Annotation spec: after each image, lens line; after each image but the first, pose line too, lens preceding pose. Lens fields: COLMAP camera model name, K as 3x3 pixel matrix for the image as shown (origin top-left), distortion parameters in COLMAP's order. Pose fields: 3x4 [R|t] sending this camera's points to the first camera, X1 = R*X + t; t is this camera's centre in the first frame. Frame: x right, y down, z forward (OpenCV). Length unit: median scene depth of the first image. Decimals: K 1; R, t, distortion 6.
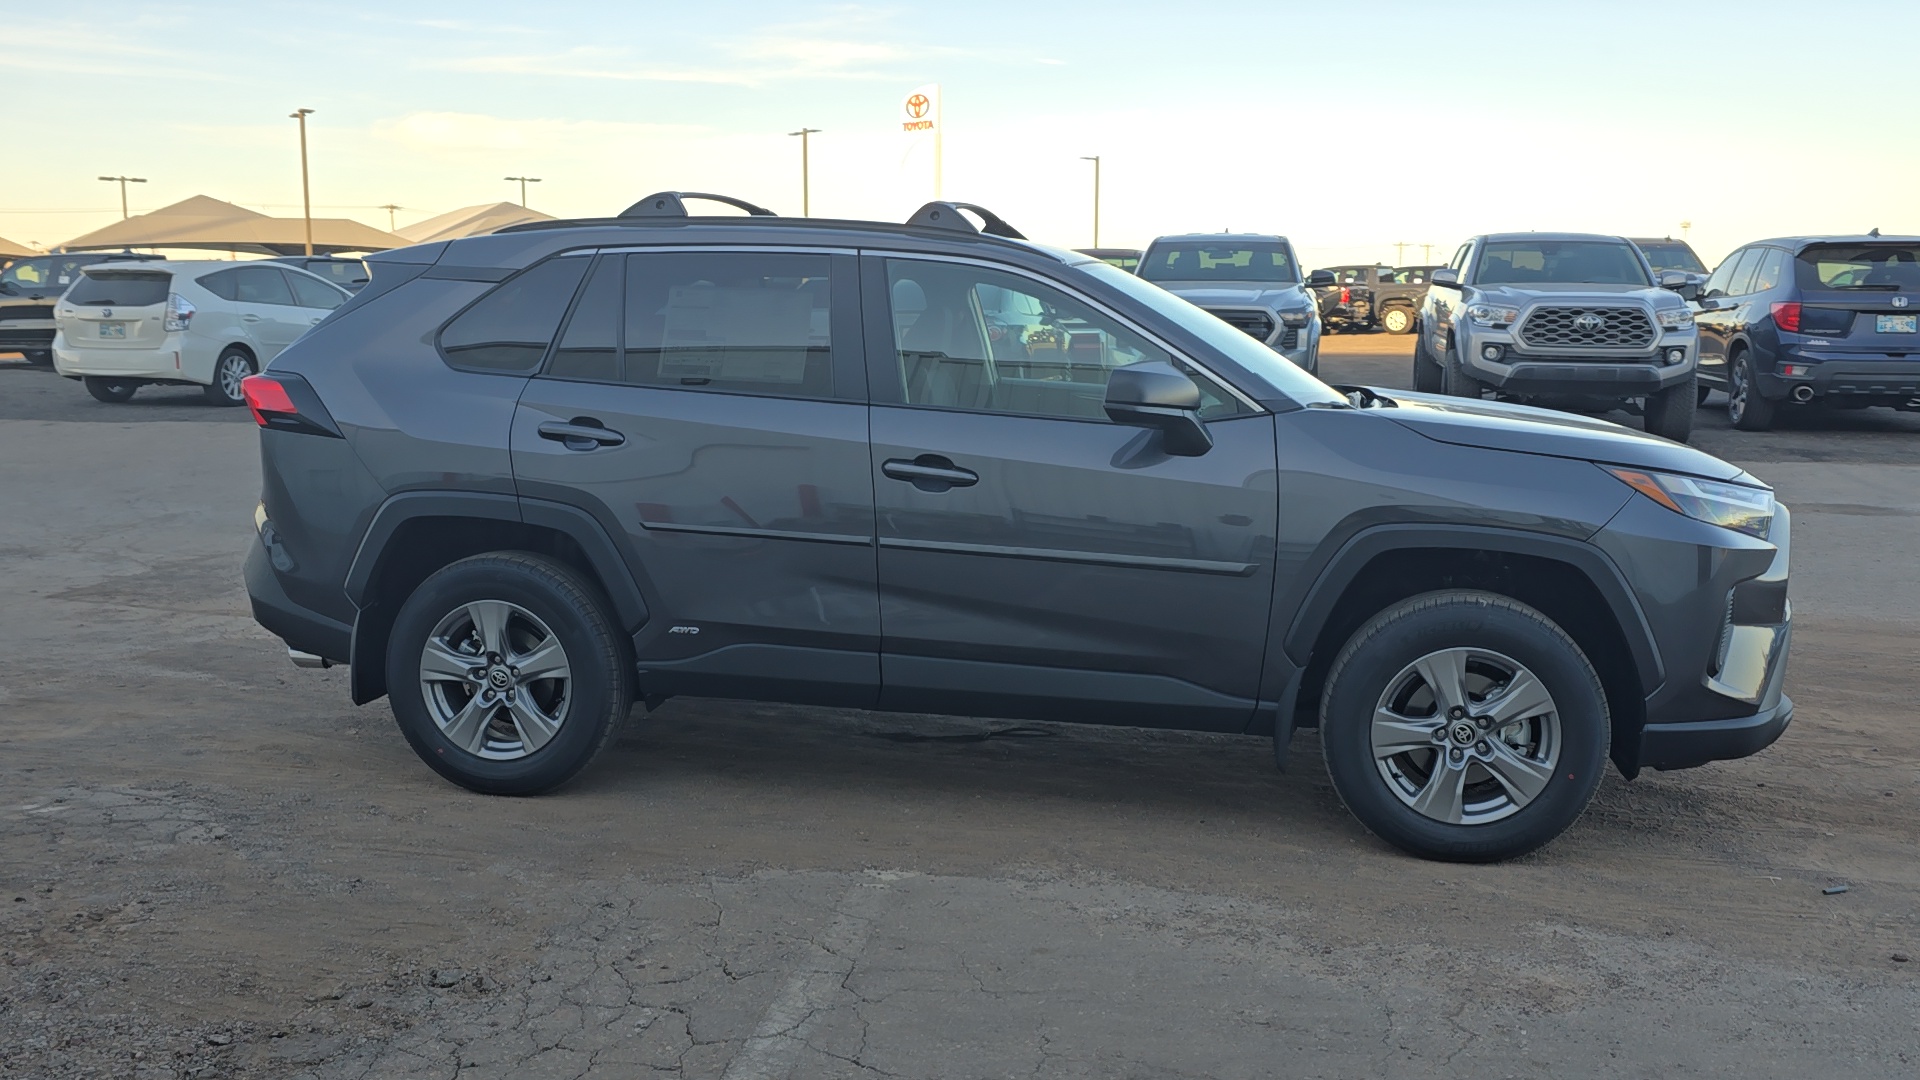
lens RADIAL K [[1594.9, 0, 963.8], [0, 1594.9, 526.6], [0, 0, 1]] dist [-0.008538, 0.016730]
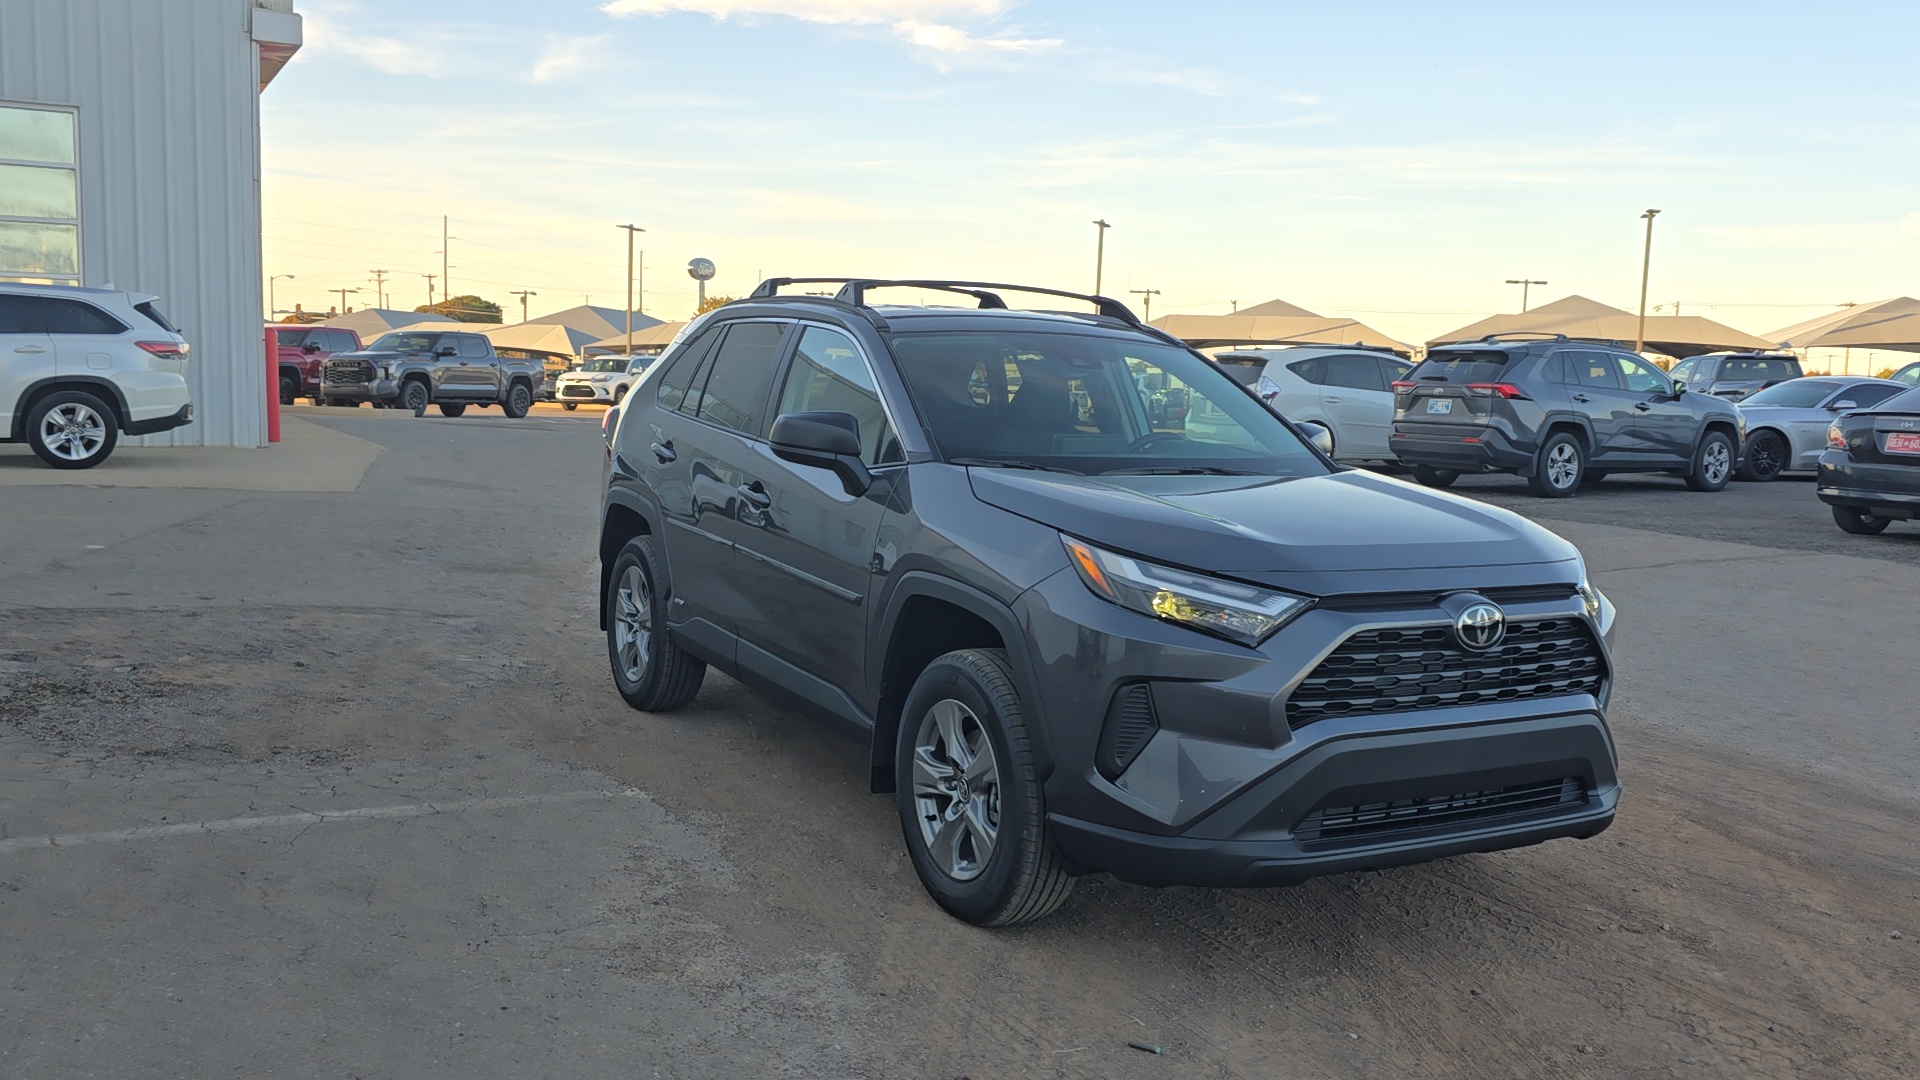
lens RADIAL K [[1594.9, 0, 961.5], [0, 1594.9, 518.0], [0, 0, 1]] dist [-0.008538, 0.016730]
pose [[0.642006, 0.086608, -0.761792, 0.992198], [-0.137159, 0.990545, -0.002978, -0.033232], [0.754331, 0.106398, 0.647815, 0.302964]]
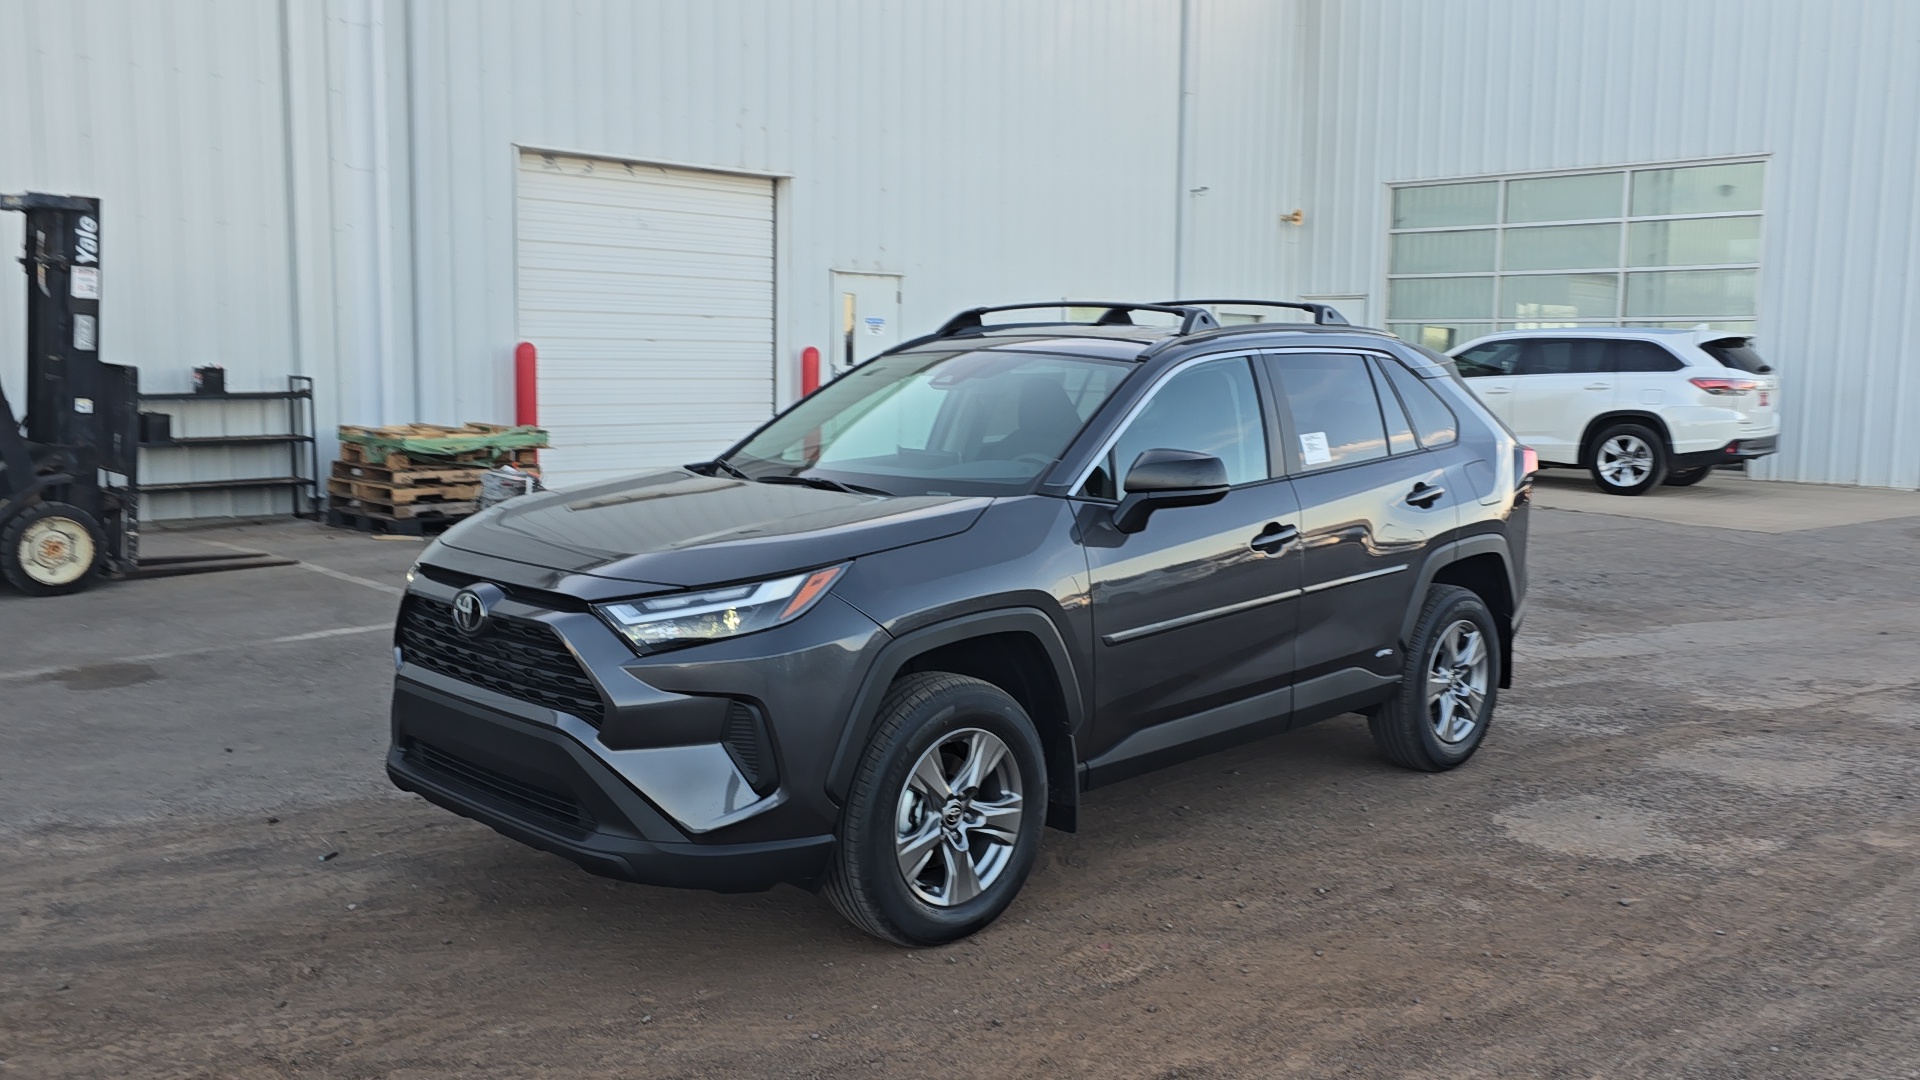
lens RADIAL K [[1594.9, 0, 954.8], [0, 1594.9, 495.9], [0, 0, 1]] dist [-0.008538, 0.016730]
pose [[-0.559274, 0.058339, -0.826928, 1.133382], [-0.135056, 0.977781, 0.160324, -0.268448], [0.817907, 0.201347, -0.538969, 1.778707]]
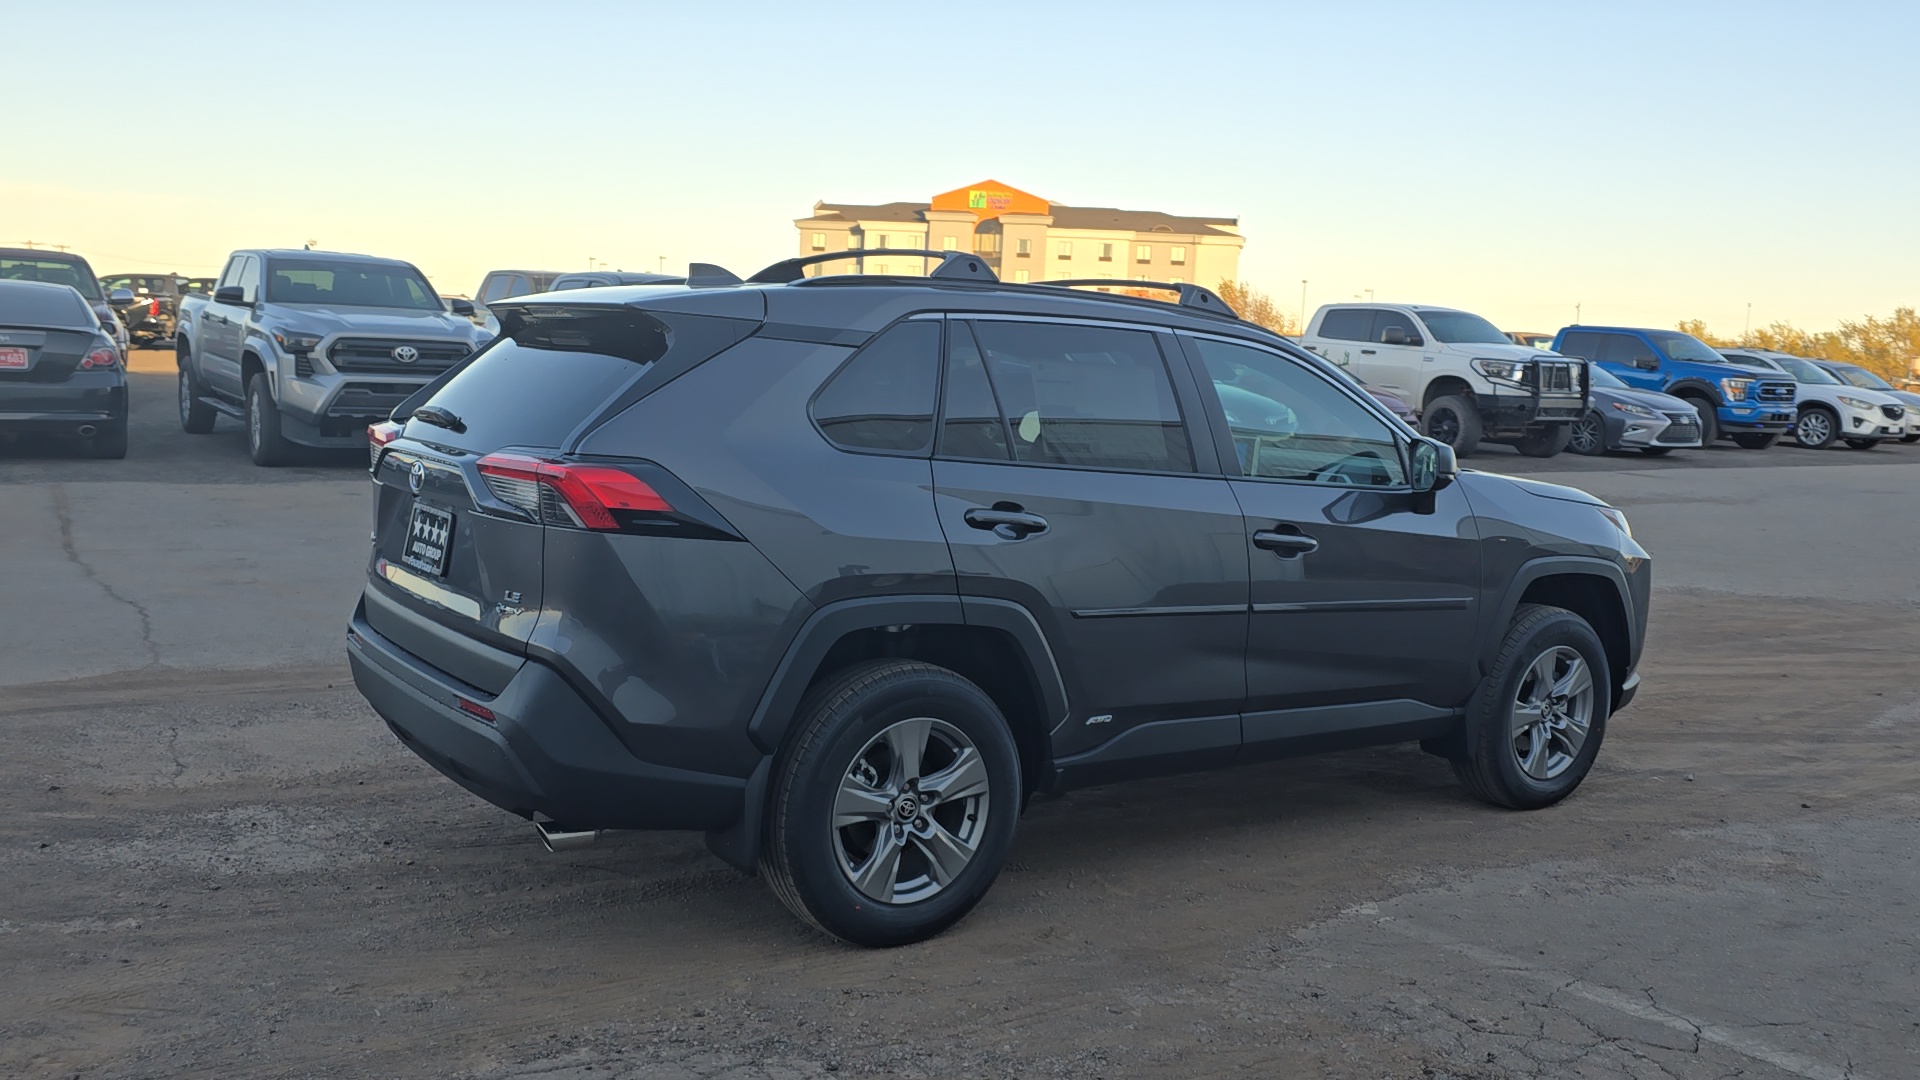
lens RADIAL K [[1594.9, 0, 950.7], [0, 1594.9, 530.2], [0, 0, 1]] dist [-0.008538, 0.016730]
pose [[0.691497, -0.055636, 0.720234, -0.920880], [0.060205, 0.998000, 0.019290, -0.072424], [-0.719866, 0.030023, 0.693463, 0.395118]]
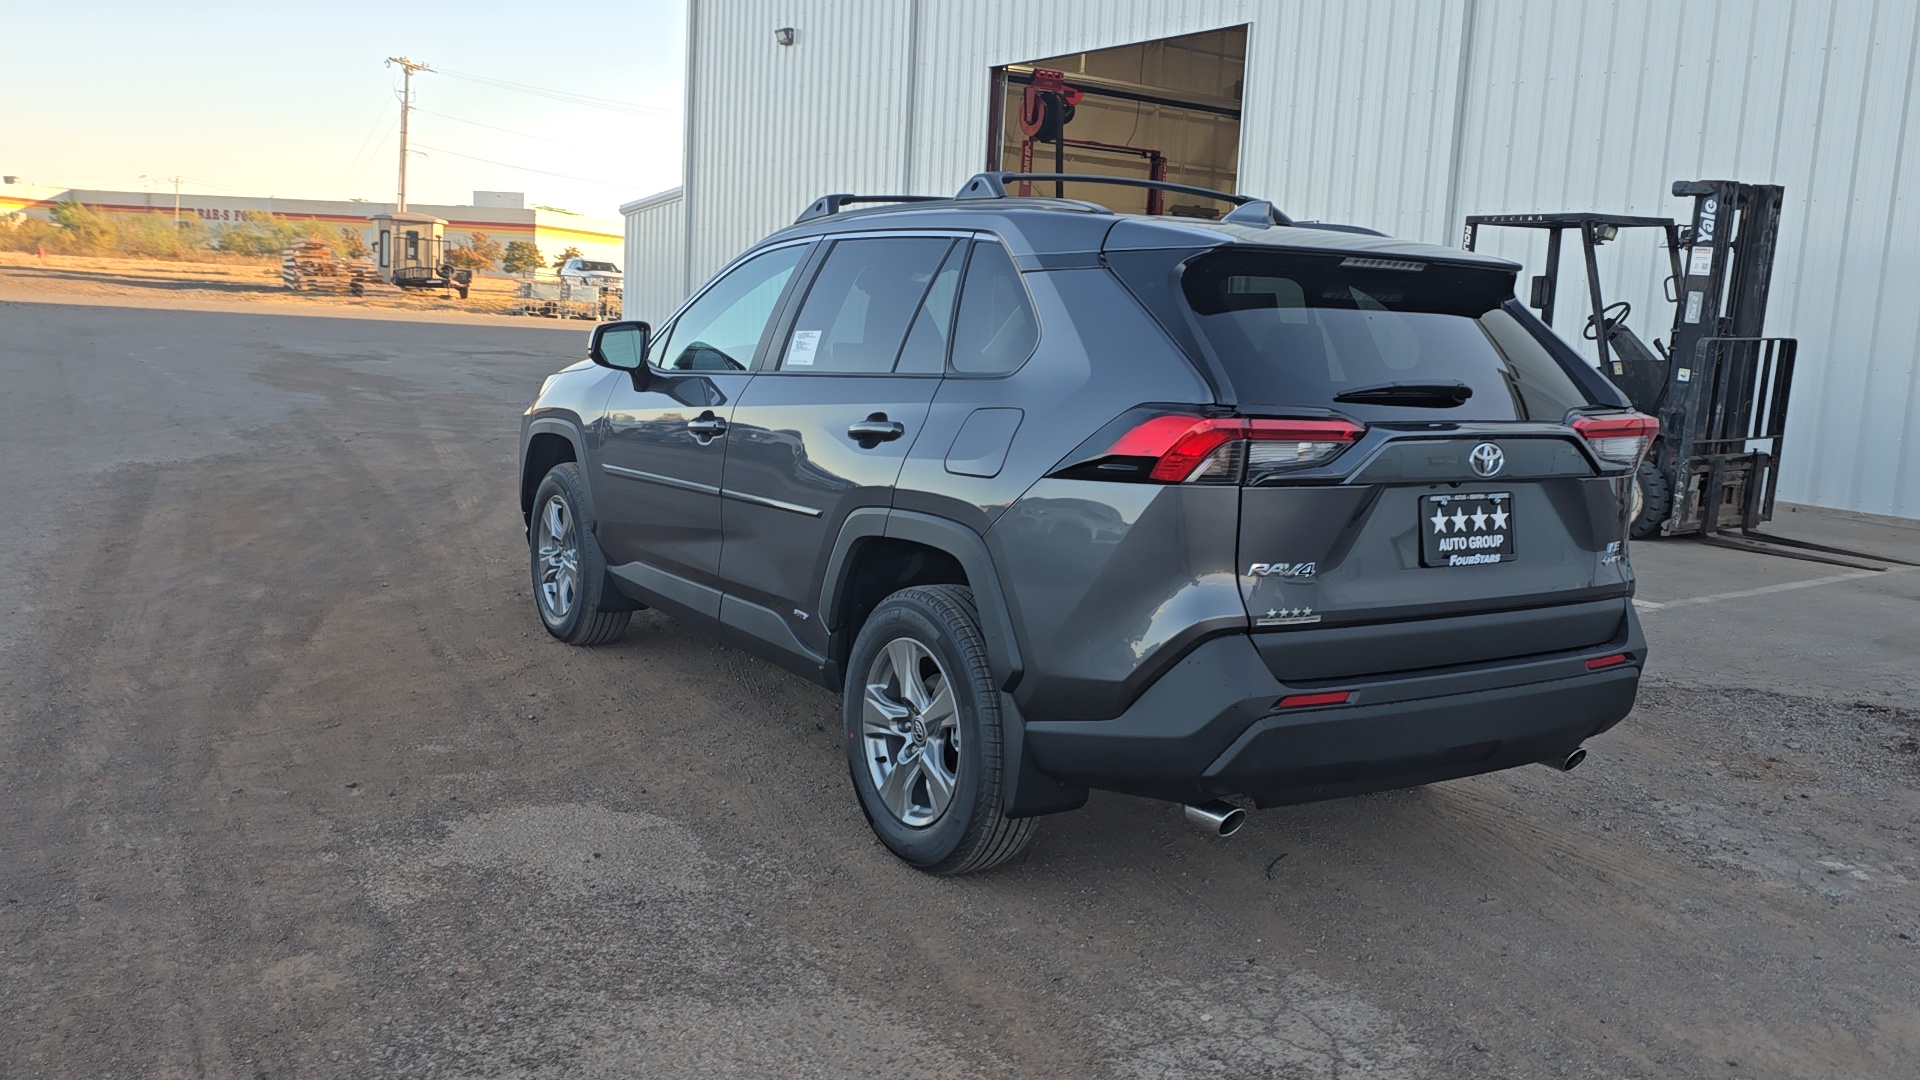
lens RADIAL K [[1594.9, 0, 961.9], [0, 1594.9, 524.2], [0, 0, 1]] dist [-0.008538, 0.016730]
pose [[-0.683851, -0.140224, 0.716020, -0.870156], [0.047984, 0.970590, 0.235907, -0.273572], [-0.728042, 0.195683, -0.657010, 1.968912]]
